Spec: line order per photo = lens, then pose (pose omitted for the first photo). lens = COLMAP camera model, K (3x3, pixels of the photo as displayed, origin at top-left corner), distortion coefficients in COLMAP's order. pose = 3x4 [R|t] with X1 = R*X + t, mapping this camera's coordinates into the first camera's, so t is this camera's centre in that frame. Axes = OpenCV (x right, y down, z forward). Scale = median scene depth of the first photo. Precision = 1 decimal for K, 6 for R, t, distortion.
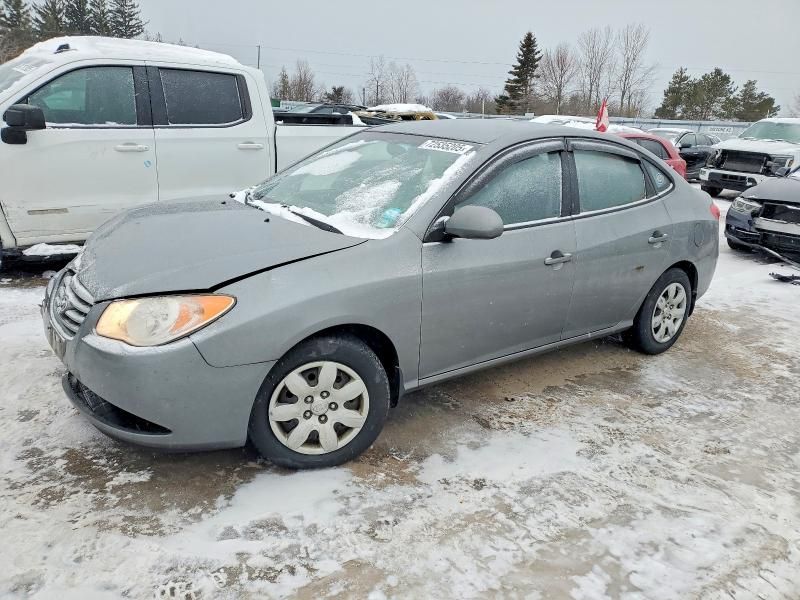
lens RADIAL K [[632.8, 0, 400.0], [0, 632.8, 300.0], [0, 0, 1]] dist [0.044232, 0.000149]
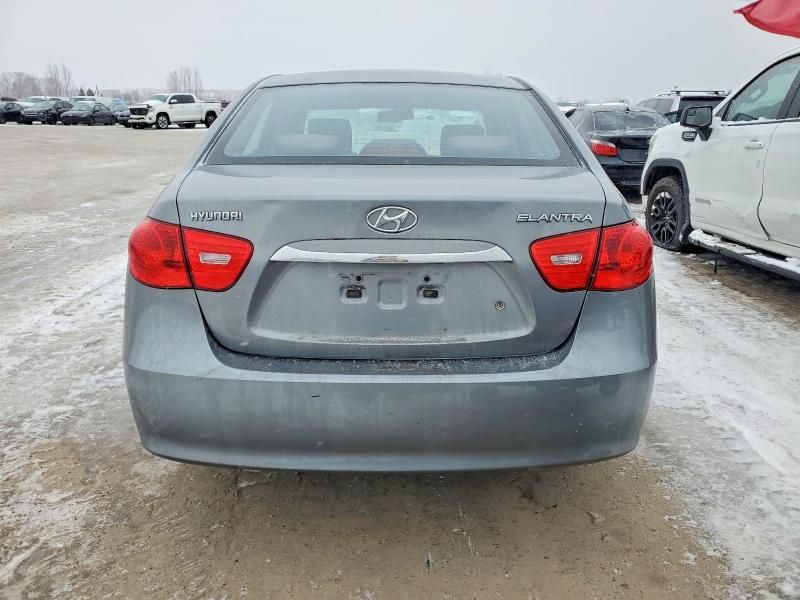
lens RADIAL K [[641.4, 0, 400.0], [0, 641.4, 300.0], [0, 0, 1]] dist [0.041783, -0.009721]
pose [[-0.624535, 0.151594, -0.766143, 0.857081], [-0.262412, 0.883219, 0.388669, -0.368035], [0.735592, 0.443782, -0.511822, 1.630744]]
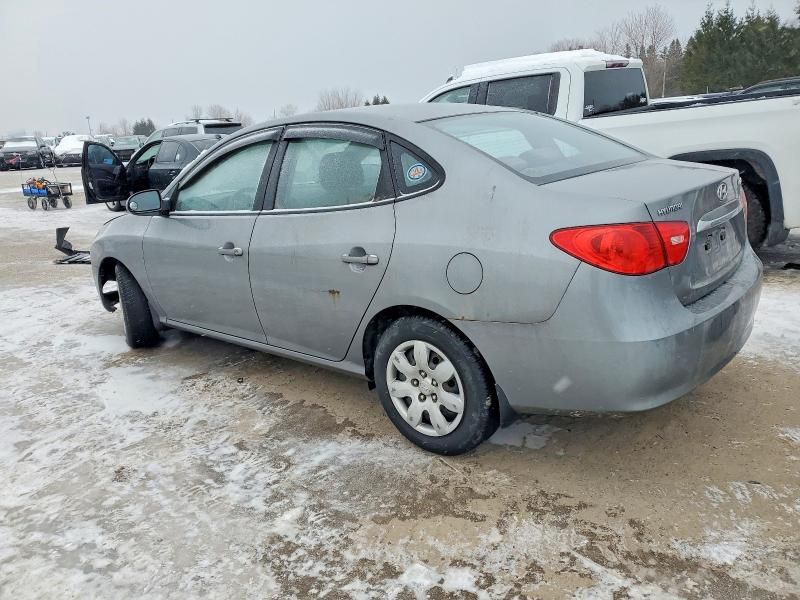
lens RADIAL K [[631.6, 0, 417.4], [0, 631.6, 297.3], [0, 0, 1]] dist [0.004488, -0.001876]
pose [[0.183690, 0.189327, -0.964579, 1.120555], [-0.195704, 0.968676, 0.152862, -0.179029], [0.963306, 0.160692, 0.214988, 0.953902]]
